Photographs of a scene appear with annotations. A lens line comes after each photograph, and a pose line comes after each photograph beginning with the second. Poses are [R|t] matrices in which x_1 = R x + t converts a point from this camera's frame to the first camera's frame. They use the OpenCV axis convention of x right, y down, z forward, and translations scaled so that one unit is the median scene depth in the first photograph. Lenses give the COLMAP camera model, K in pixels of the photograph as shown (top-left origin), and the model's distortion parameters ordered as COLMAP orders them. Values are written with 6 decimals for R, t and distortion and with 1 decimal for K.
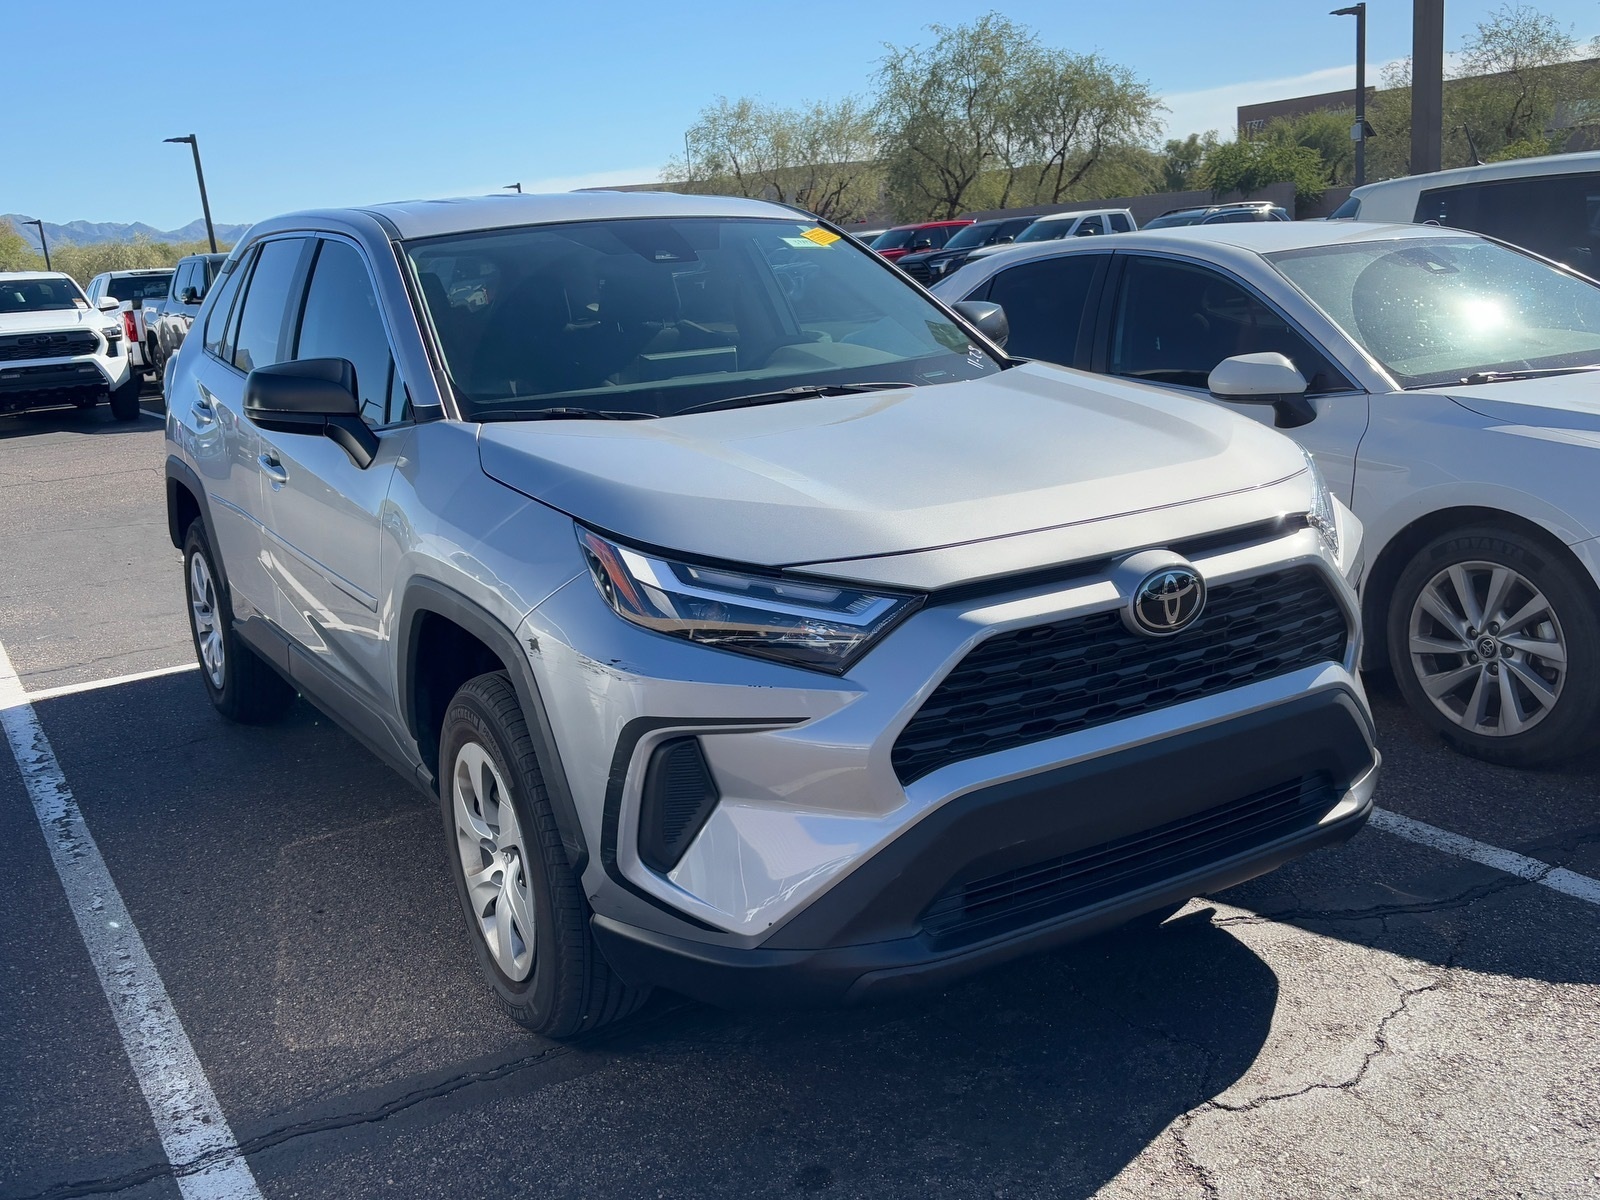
lens RADIAL K [[1484.3, 0, 802.2], [0, 1484.3, 596.9], [0, 0, 1]] dist [0.062476, 0.000000]
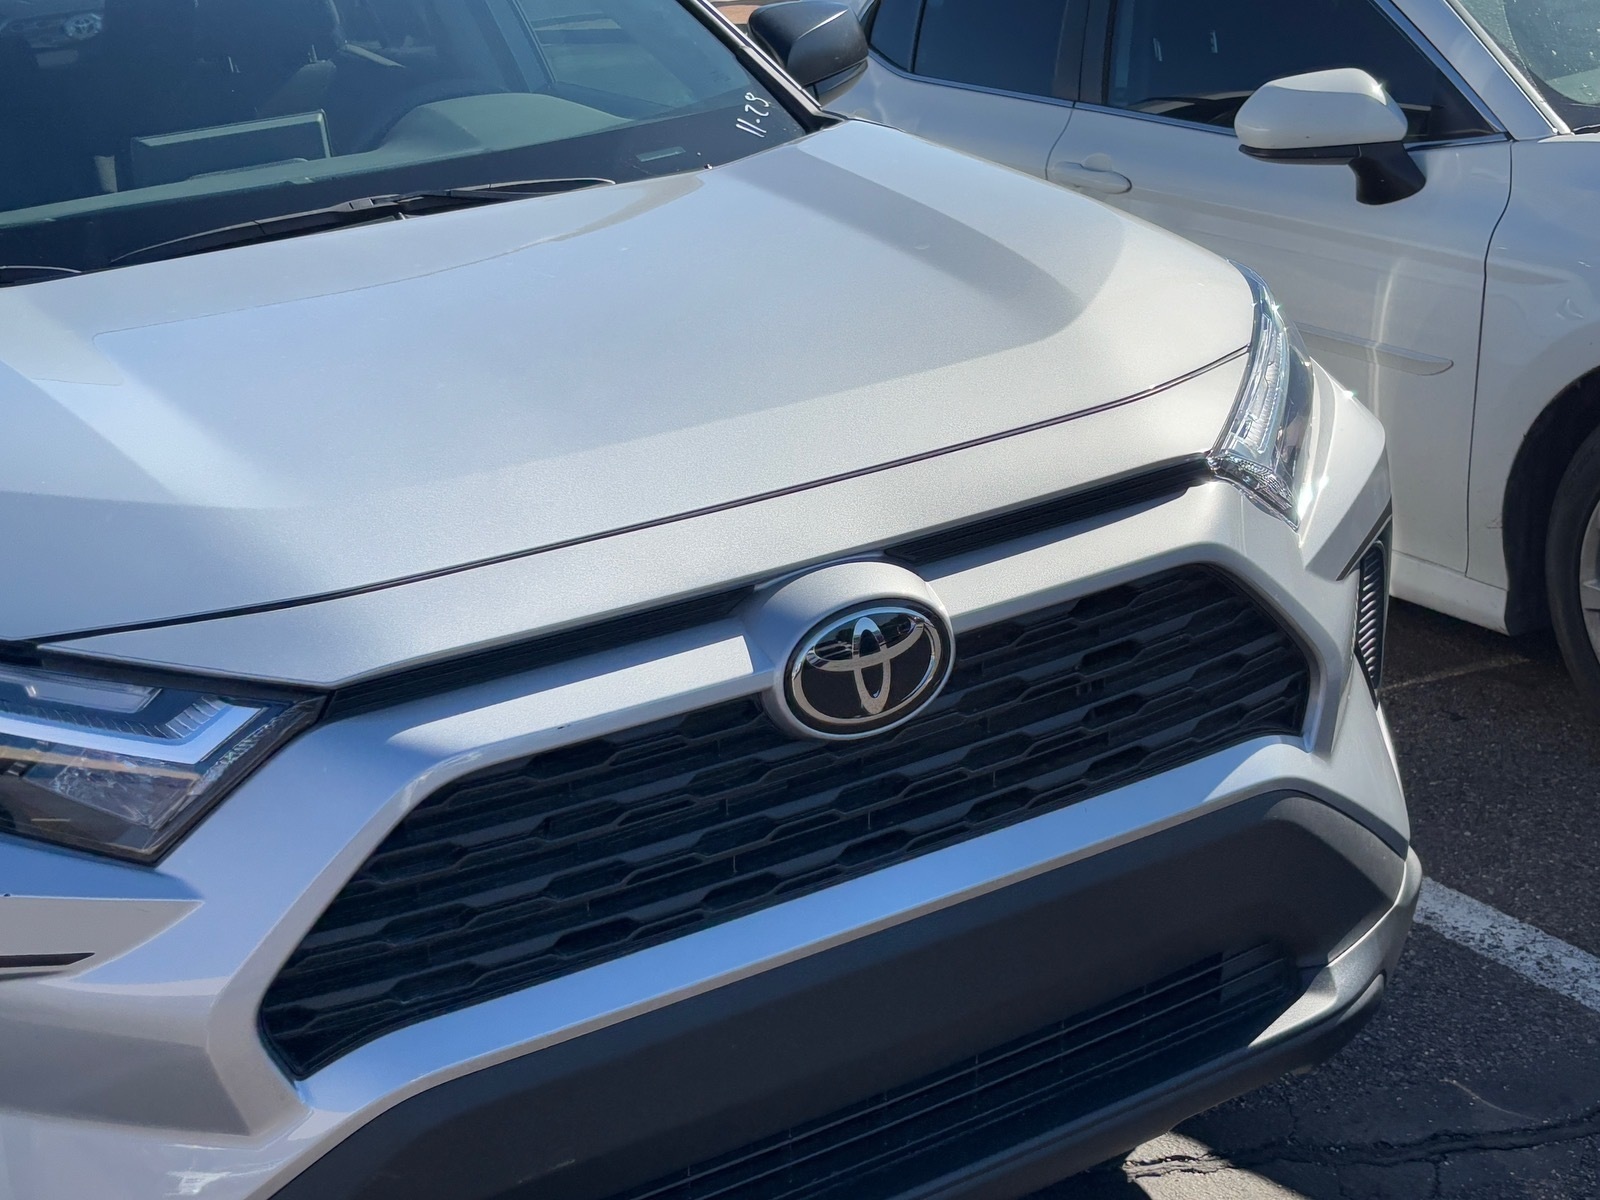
lens RADIAL K [[2181.9, 0, 797.0], [0, 2181.9, 593.4], [0, 0, 1]] dist [0.107042, 0.000000]
pose [[0.998206, -0.029051, -0.052362, 0.250941], [0.033697, 0.995358, 0.090145, -0.085389], [0.049501, -0.091747, 0.994551, 0.264331]]
